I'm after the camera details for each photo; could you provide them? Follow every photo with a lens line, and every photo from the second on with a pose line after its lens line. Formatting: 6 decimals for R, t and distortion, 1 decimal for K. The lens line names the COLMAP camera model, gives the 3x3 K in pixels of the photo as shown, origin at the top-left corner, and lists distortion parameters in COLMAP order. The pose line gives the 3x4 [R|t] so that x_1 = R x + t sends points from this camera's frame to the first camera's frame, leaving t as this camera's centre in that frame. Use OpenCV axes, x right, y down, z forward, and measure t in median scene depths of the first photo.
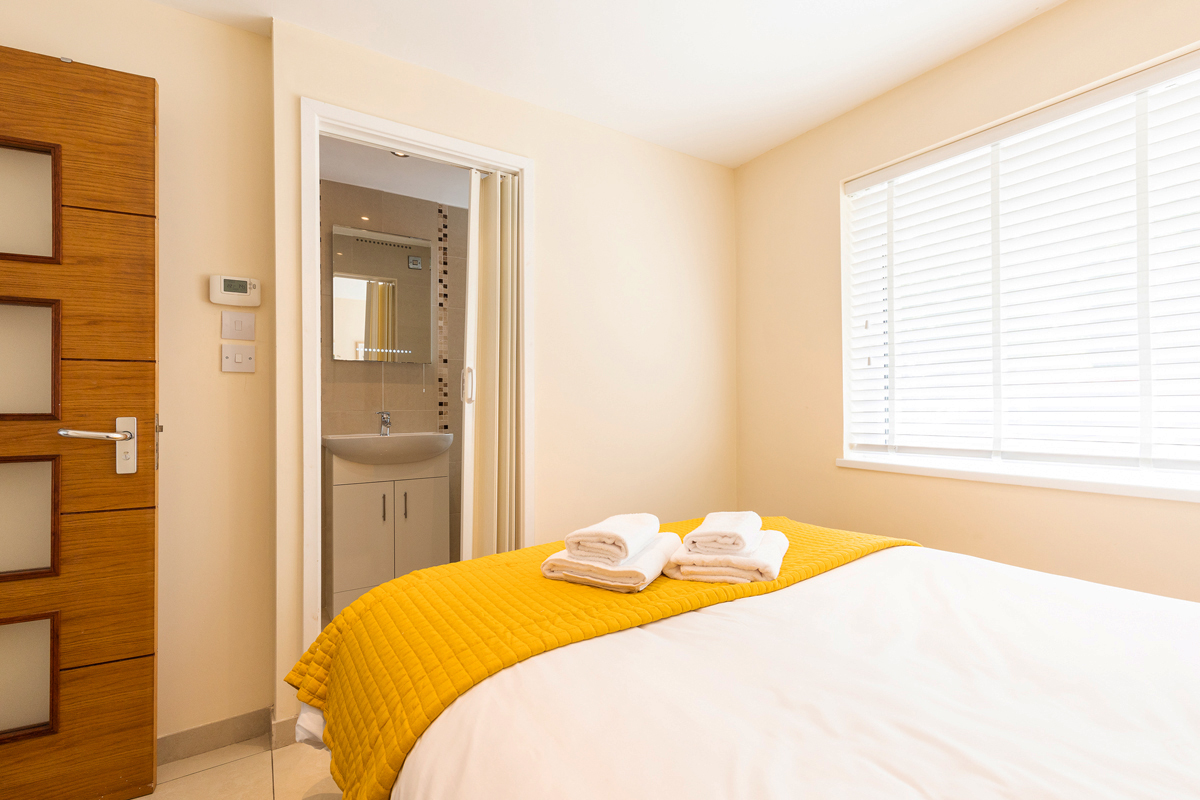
lens RADIAL K [[565.0, 0, 612.4], [0, 565.0, 403.0], [0, 0, 1]] dist [-0.000715, -0.000297]
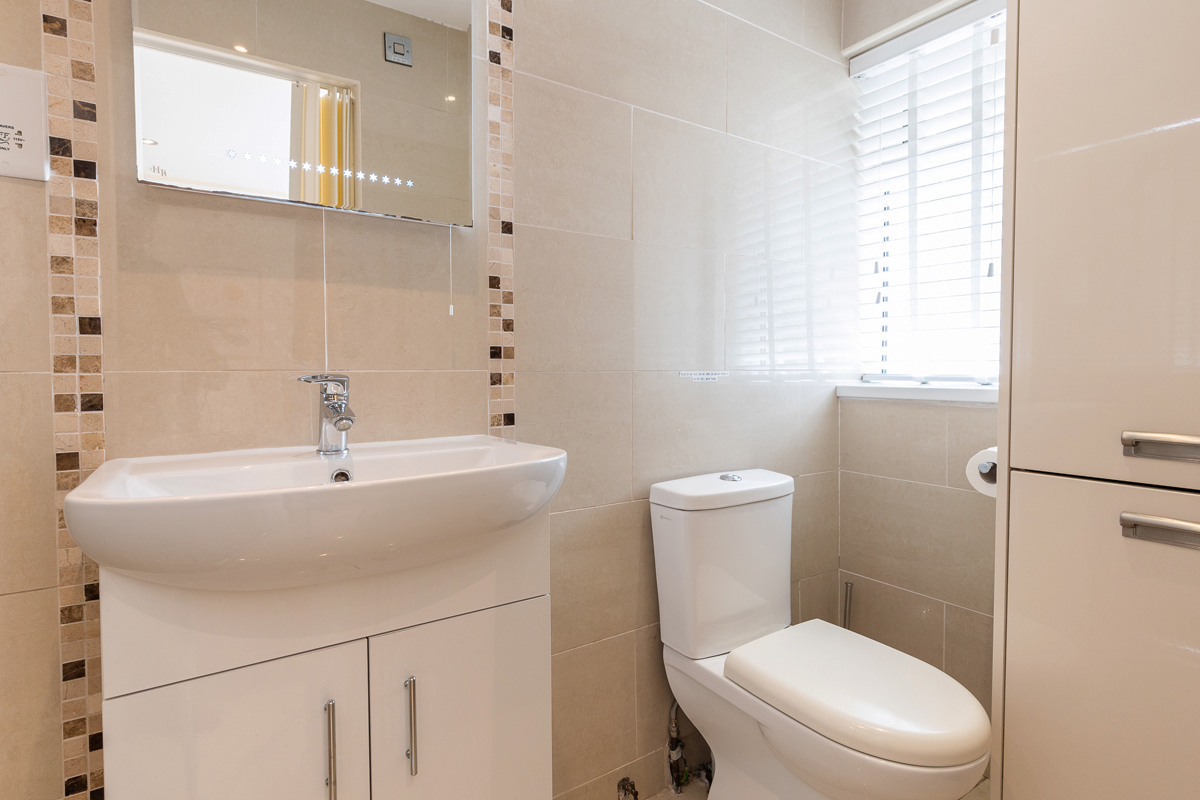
lens RADIAL K [[622.3, 0, 592.1], [0, 622.3, 390.2], [0, 0, 1]] dist [-0.000864, -0.000051]
pose [[0.999995, -0.000898, -0.002959, -0.243898], [0.001000, 0.999400, 0.034618, 0.011664], [0.002926, -0.034621, 0.999396, 0.620660]]
